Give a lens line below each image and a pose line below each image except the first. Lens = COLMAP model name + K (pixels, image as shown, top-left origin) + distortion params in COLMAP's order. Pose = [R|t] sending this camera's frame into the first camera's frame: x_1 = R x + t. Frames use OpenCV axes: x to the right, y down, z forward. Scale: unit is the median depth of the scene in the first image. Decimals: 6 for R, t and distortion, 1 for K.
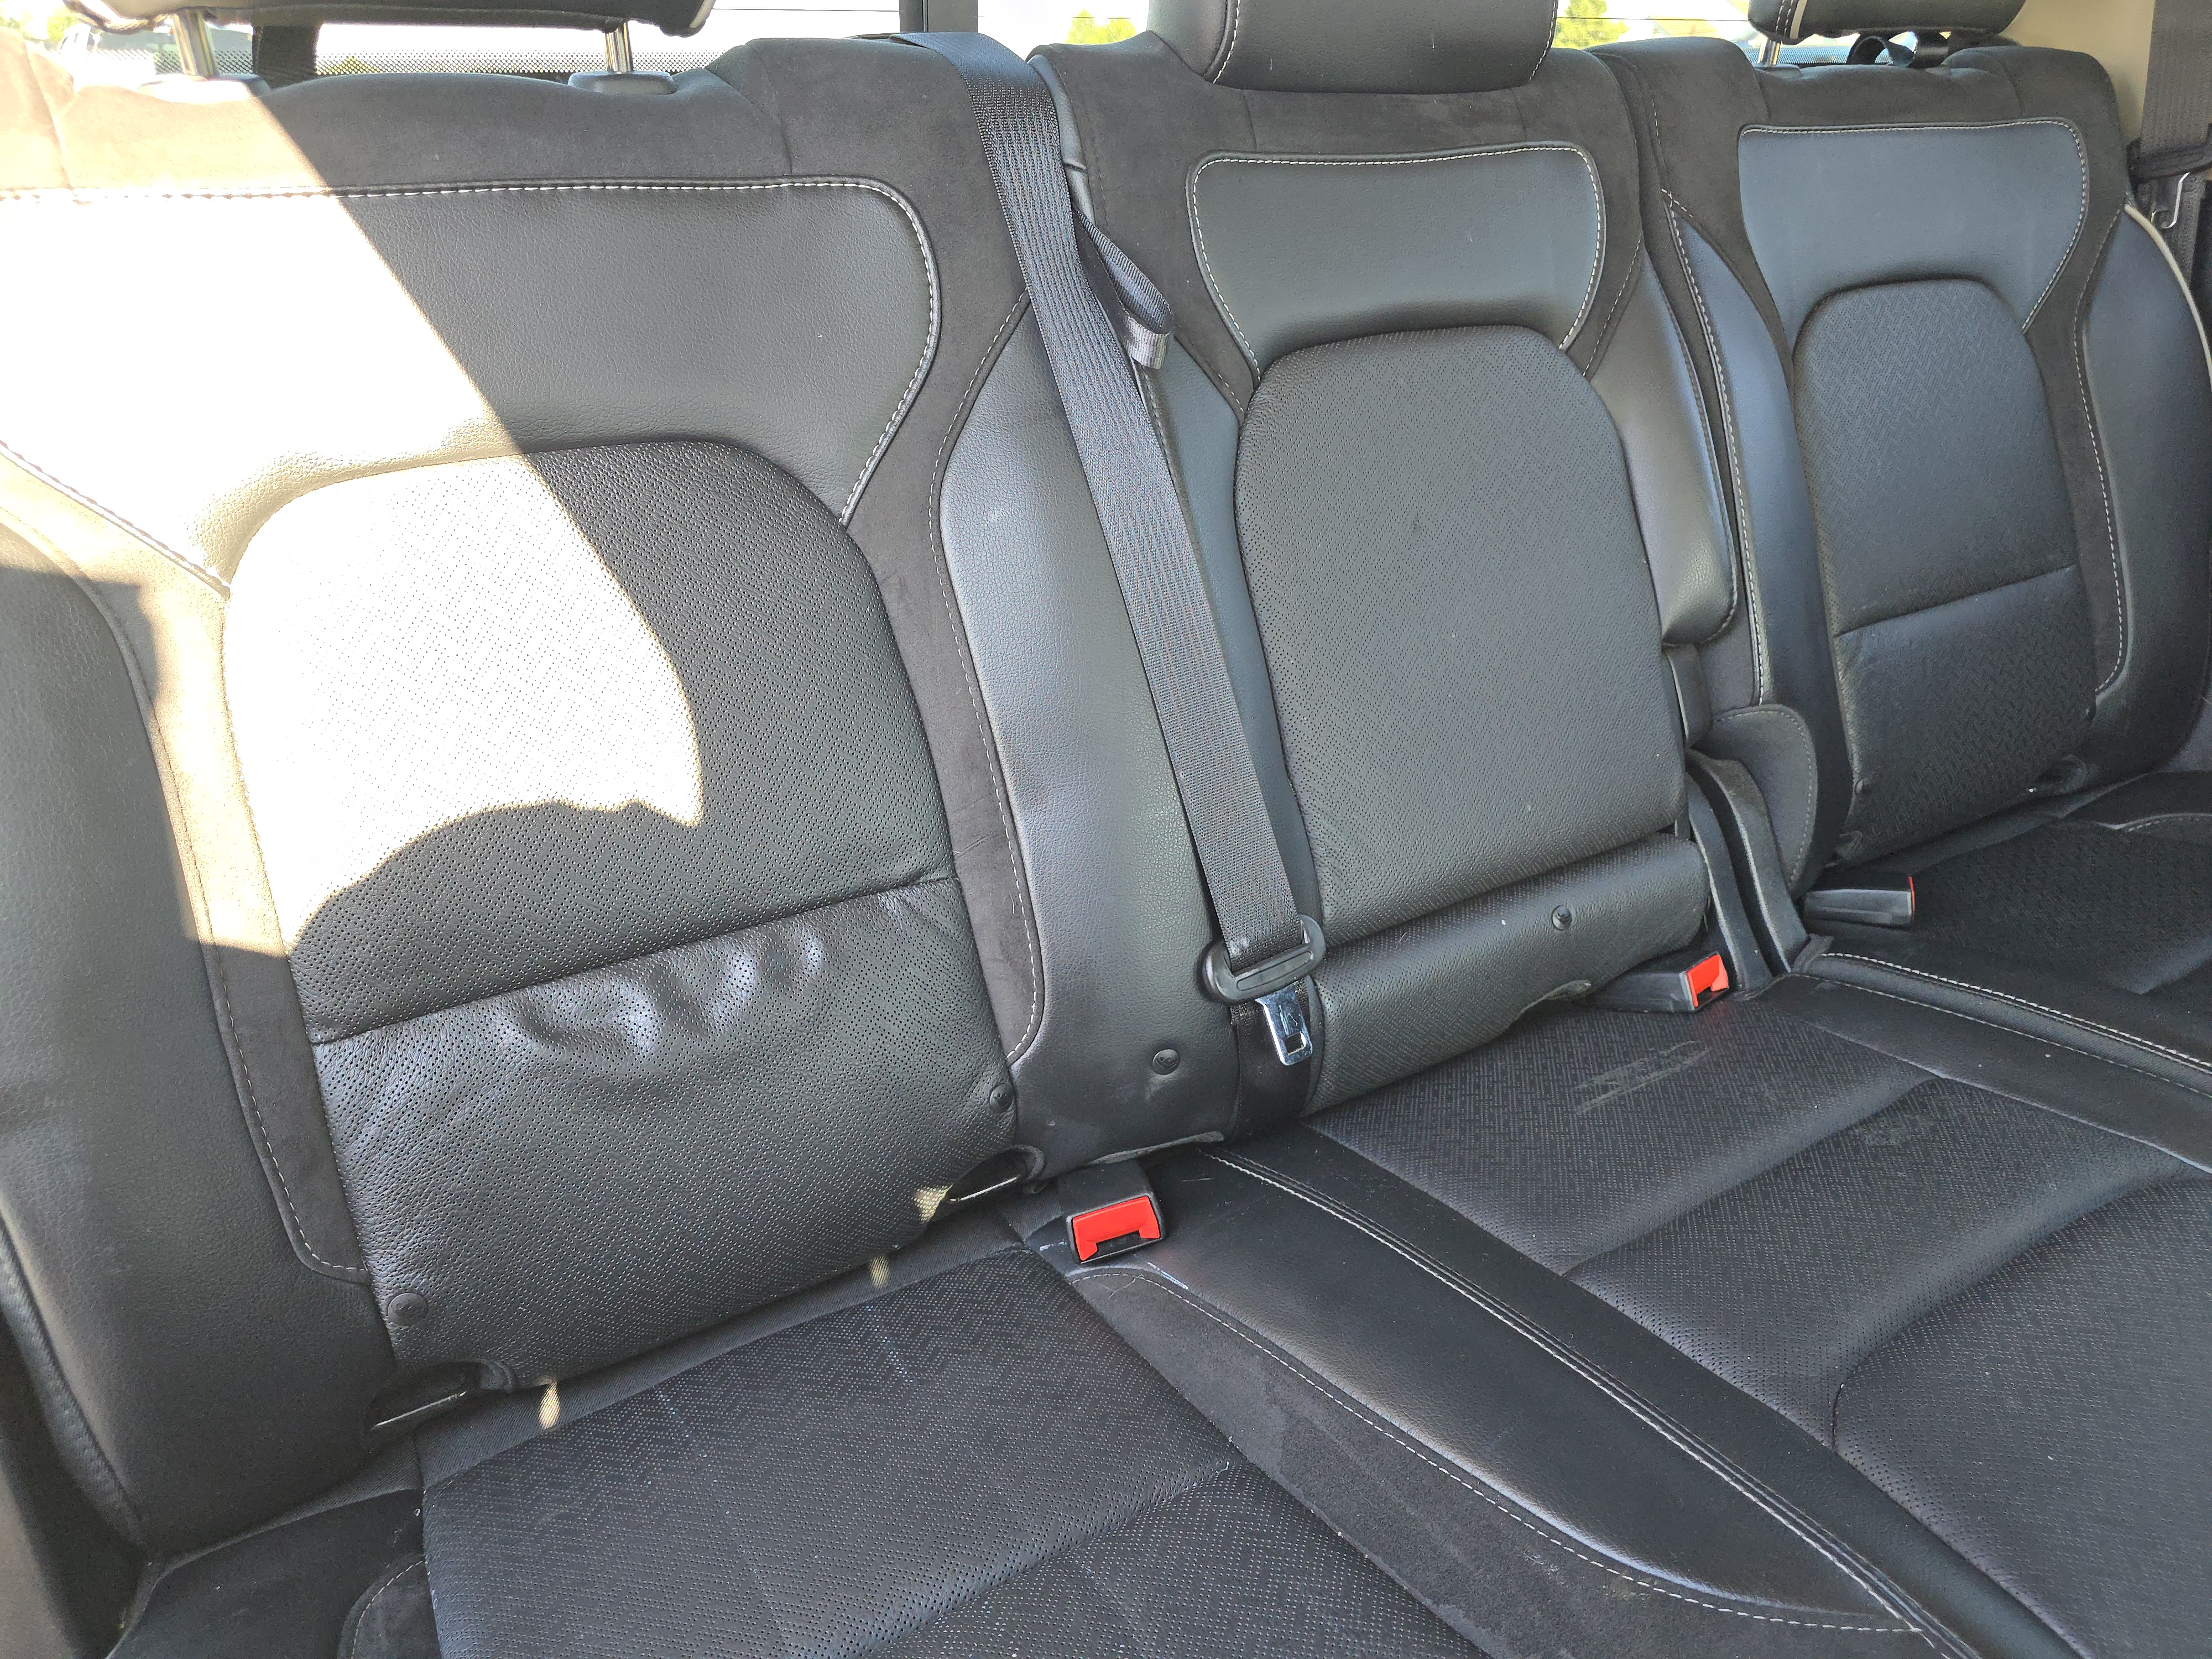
lens RADIAL K [[1459.8, 0, 1106.0], [0, 1459.8, 829.5], [0, 0, 1]] dist [0.003025, -0.003030]
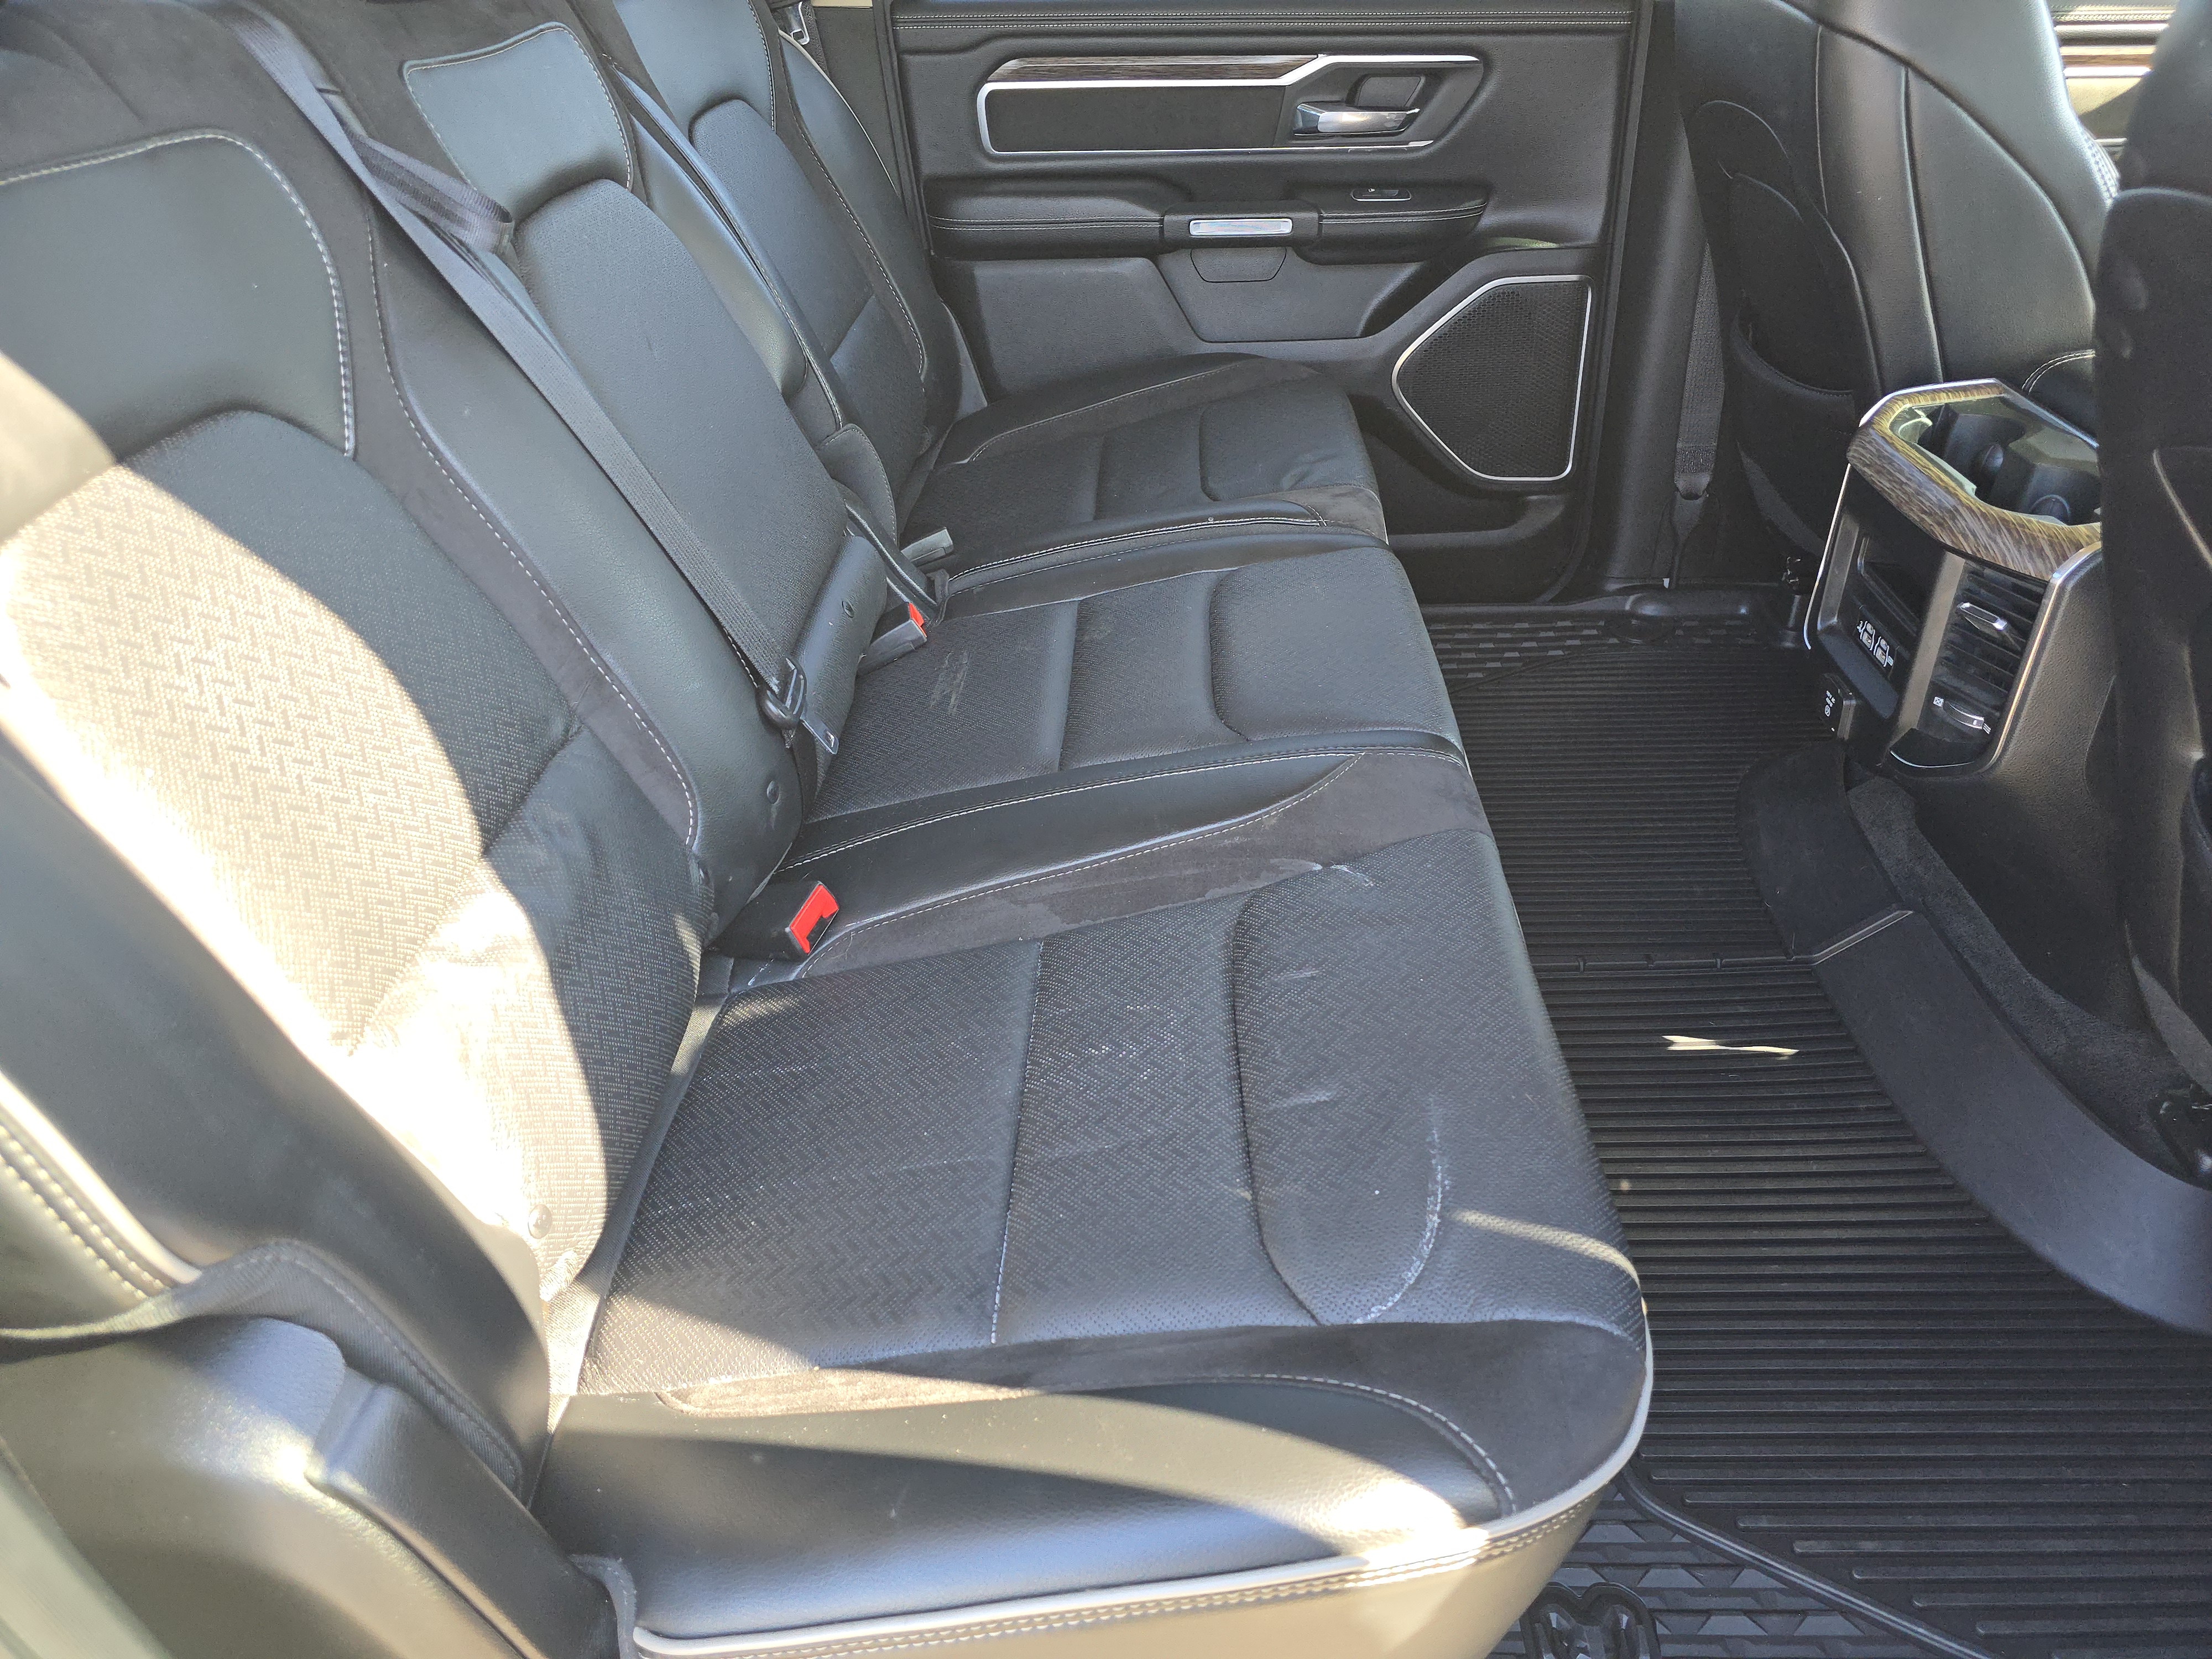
lens RADIAL K [[1459.8, 0, 1106.0], [0, 1459.8, 829.5], [0, 0, 1]] dist [0.003025, -0.003030]
pose [[0.541872, -0.470870, 0.696172, -0.707572], [0.403252, 0.872412, 0.276199, -0.045468], [-0.737403, 0.131068, 0.662615, -0.050174]]
